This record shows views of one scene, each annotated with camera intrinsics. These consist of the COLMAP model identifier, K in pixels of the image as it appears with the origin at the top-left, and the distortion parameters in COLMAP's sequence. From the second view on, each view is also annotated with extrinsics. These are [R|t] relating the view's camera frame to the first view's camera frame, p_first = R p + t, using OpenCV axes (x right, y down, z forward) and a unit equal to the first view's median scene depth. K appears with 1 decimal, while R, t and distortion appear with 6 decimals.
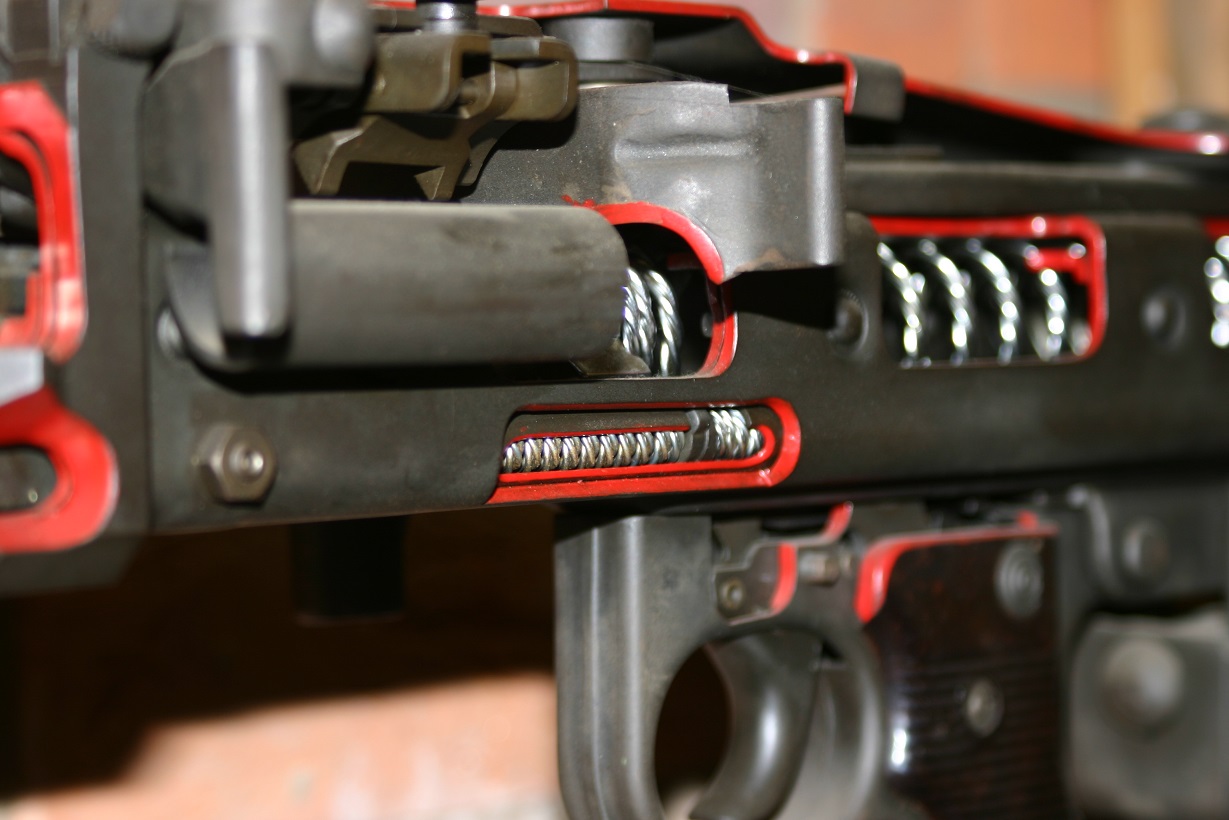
lens RADIAL K [[3830.5, 0, 614.3], [0, 3830.5, 408.0], [0, 0, 1]] dist [0.227870, 0.000000]
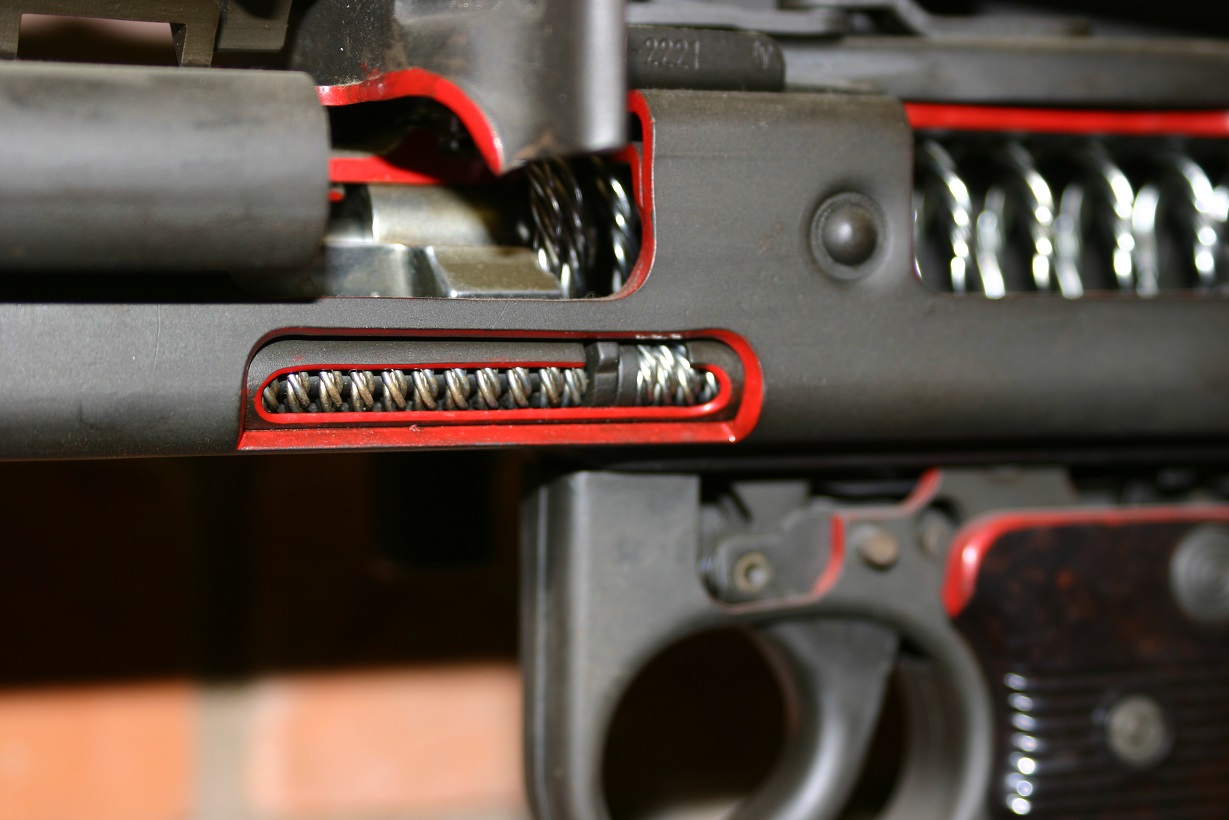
lens RADIAL K [[3060.1, 0, 613.3], [0, 3060.1, 410.3], [0, 0, 1]] dist [0.058383, 0.000000]
pose [[0.912575, 0.042145, -0.406732, 0.273694], [-0.031087, 0.998946, 0.033761, -0.006621], [0.407727, -0.018166, 0.912923, 0.417666]]
